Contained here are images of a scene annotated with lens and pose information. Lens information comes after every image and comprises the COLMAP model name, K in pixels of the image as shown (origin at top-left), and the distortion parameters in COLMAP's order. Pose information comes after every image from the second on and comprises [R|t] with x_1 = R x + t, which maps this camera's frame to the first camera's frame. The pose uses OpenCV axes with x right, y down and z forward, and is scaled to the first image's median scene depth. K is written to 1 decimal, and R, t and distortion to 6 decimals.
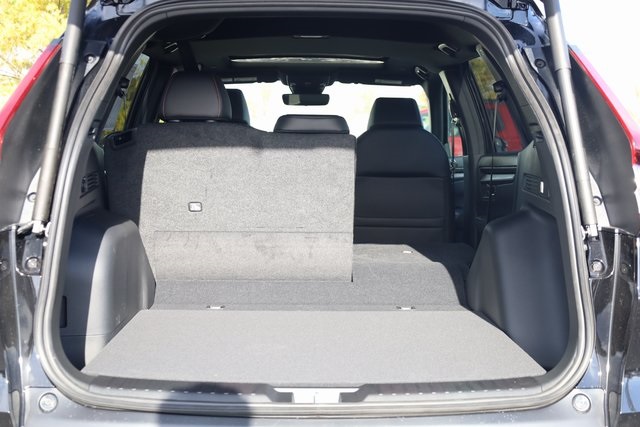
lens RADIAL K [[864.0, 0, 320.0], [0, 864.0, 213.5], [0, 0, 1]] dist [0.008795, -0.048113]
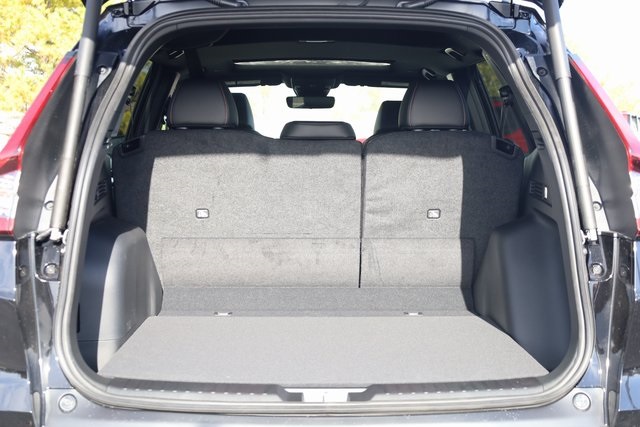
lens RADIAL K [[935.3, 0, 320.0], [0, 935.3, 213.5], [0, 0, 1]] dist [-0.009330, 0.065589]
pose [[0.999978, -0.005385, -0.003829, -0.004617], [0.005363, 0.999969, -0.005700, -0.001086], [0.003860, 0.005679, 0.999976, -0.107082]]
